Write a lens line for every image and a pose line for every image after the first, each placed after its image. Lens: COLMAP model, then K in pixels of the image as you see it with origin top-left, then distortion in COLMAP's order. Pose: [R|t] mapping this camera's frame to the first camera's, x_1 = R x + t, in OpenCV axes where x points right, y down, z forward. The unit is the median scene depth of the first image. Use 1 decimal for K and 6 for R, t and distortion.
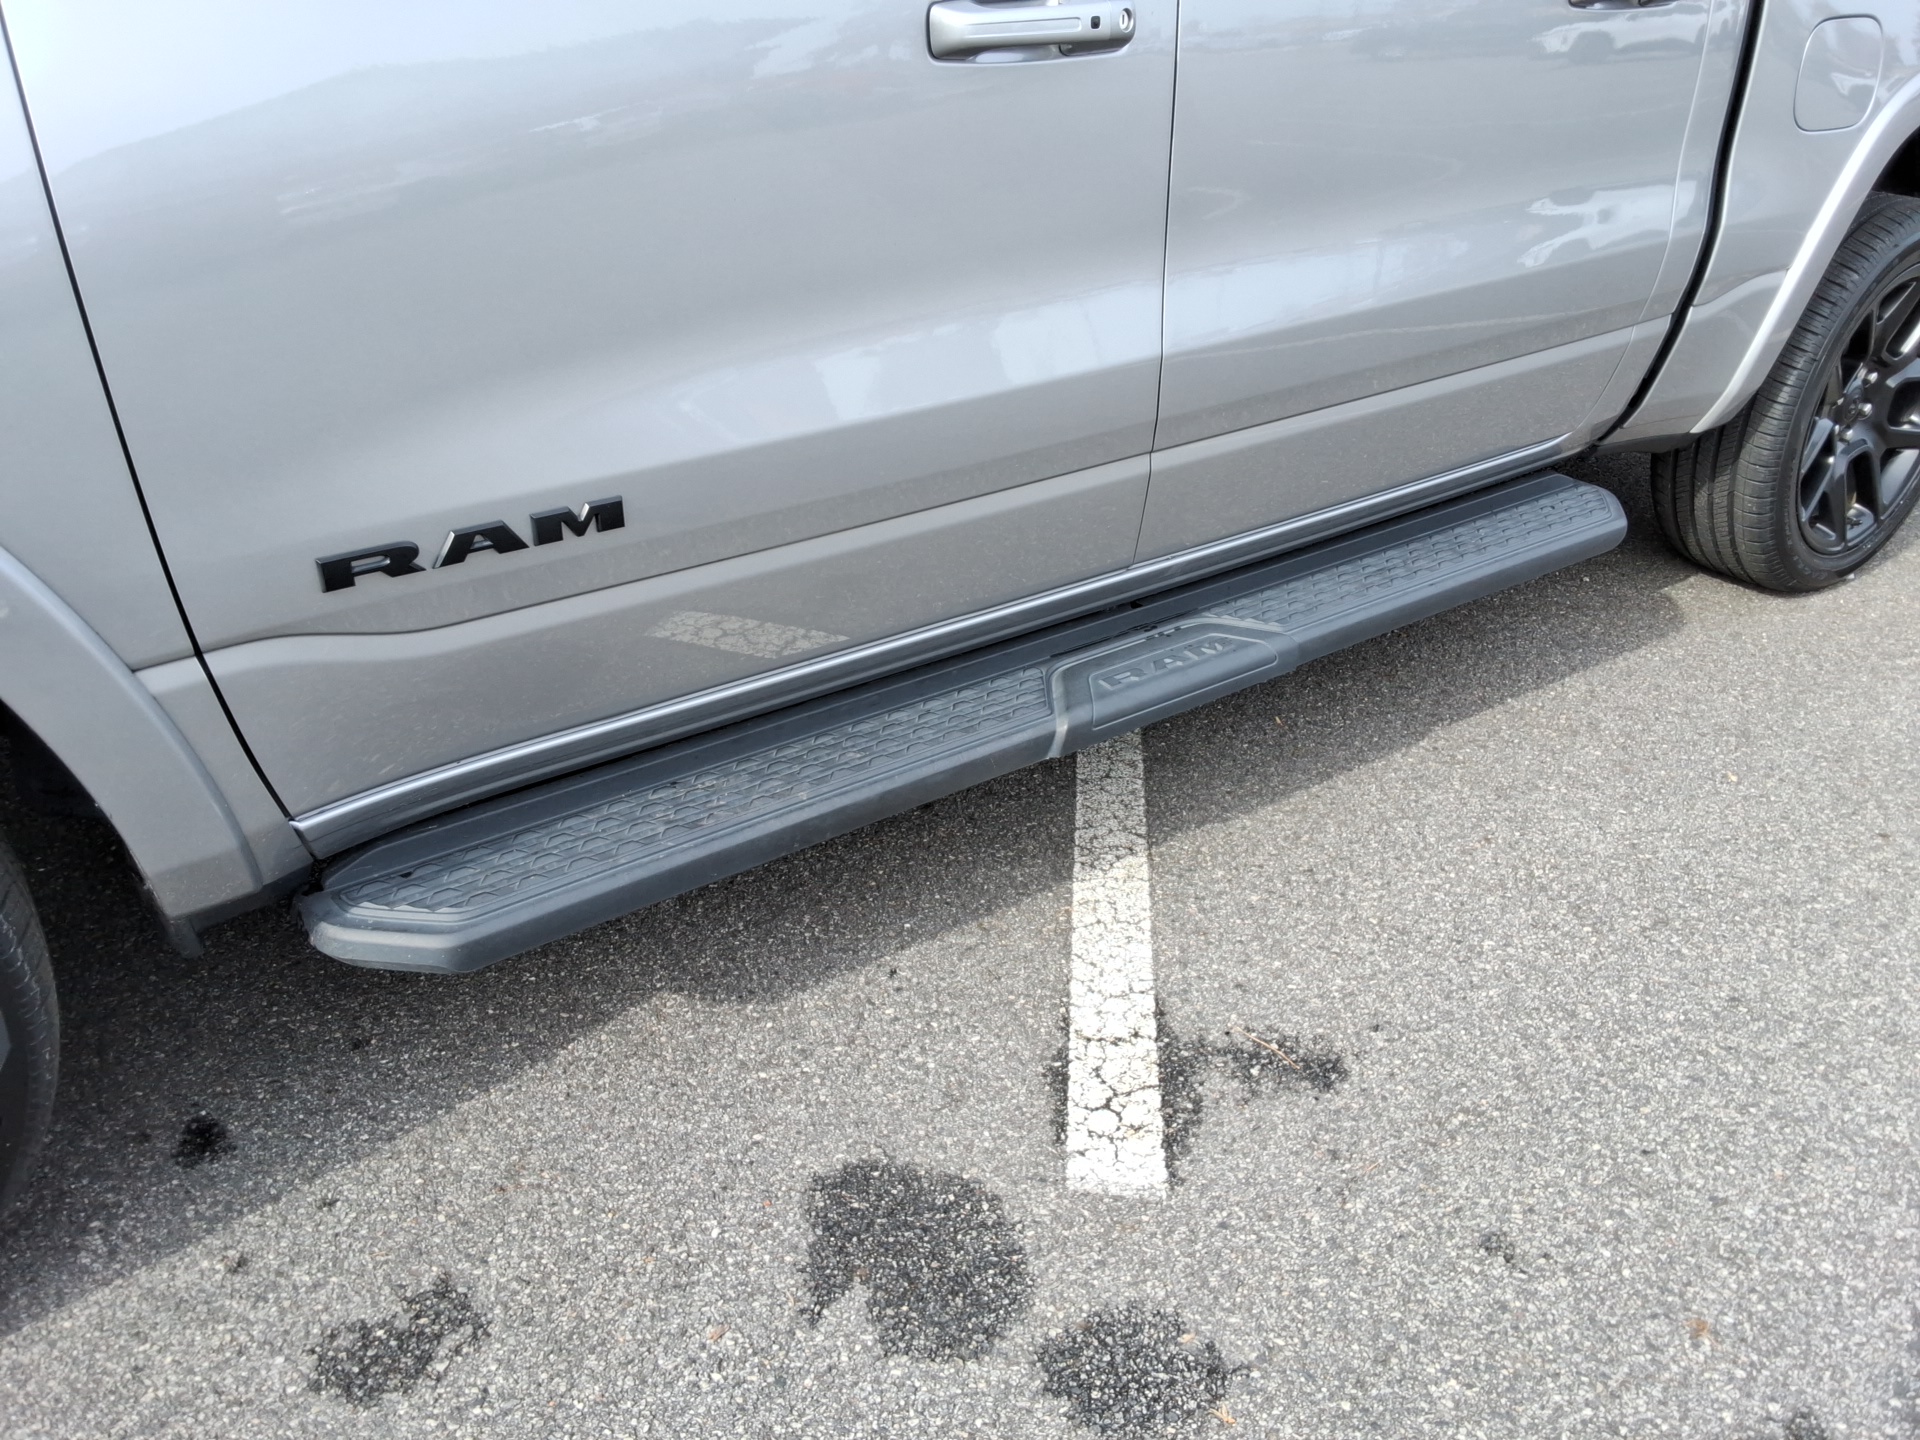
lens RADIAL K [[1538.3, 0, 962.2], [0, 1538.3, 704.9], [0, 0, 1]] dist [0.094021, -0.139188]
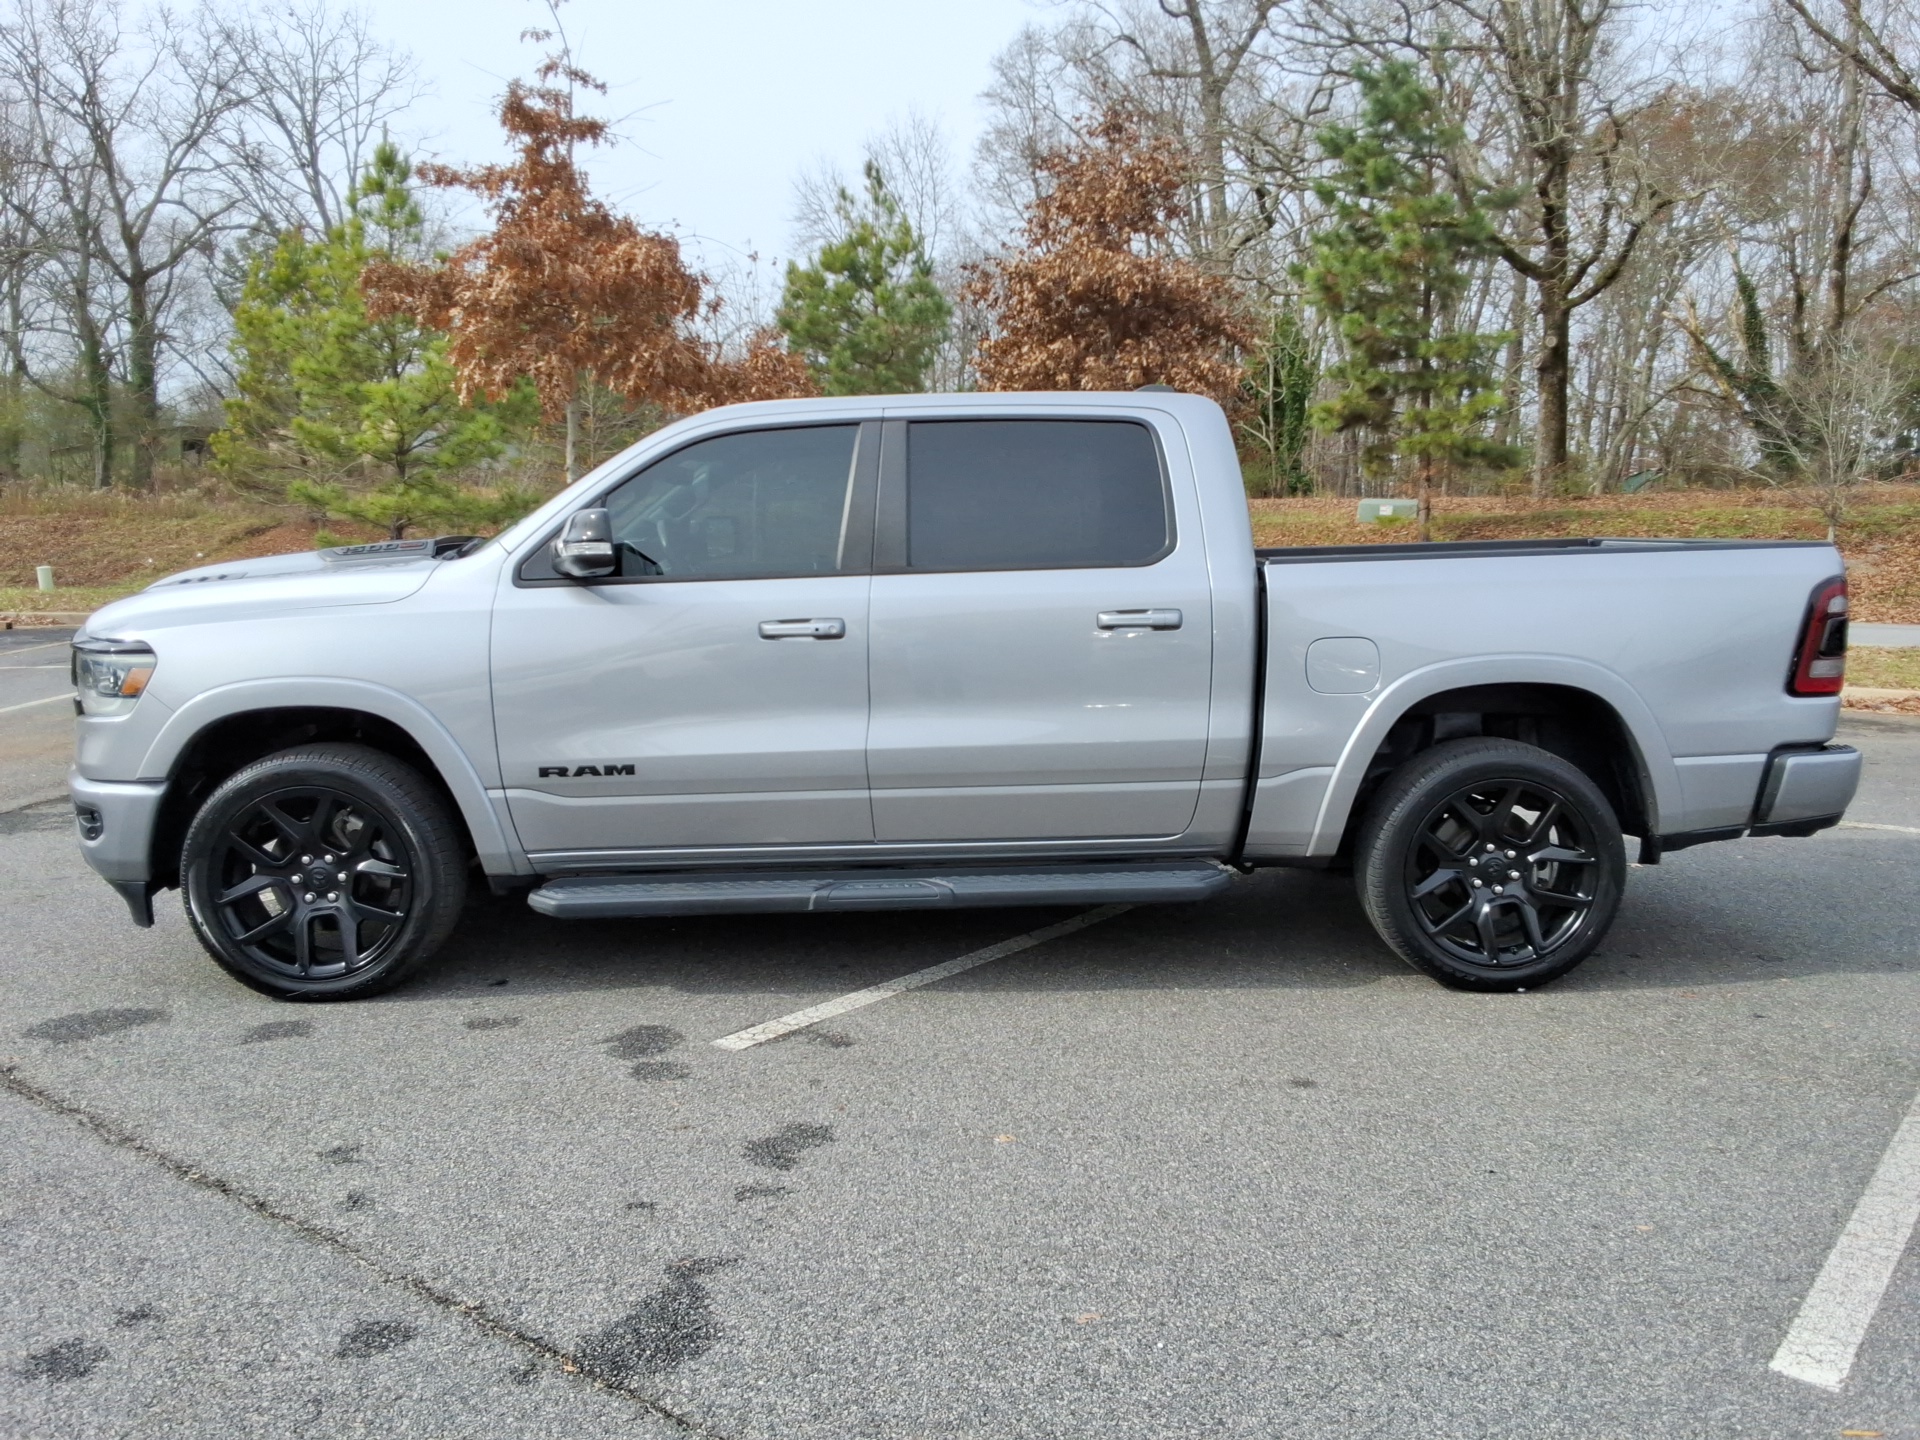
lens RADIAL K [[1538.3, 0, 963.3], [0, 1538.3, 670.8], [0, 0, 1]] dist [0.094021, -0.139188]
pose [[0.820928, 0.032874, -0.570085, 1.982265], [-0.245189, 0.921919, -0.299913, 0.437257], [0.515713, 0.385985, 0.764889, -1.046979]]
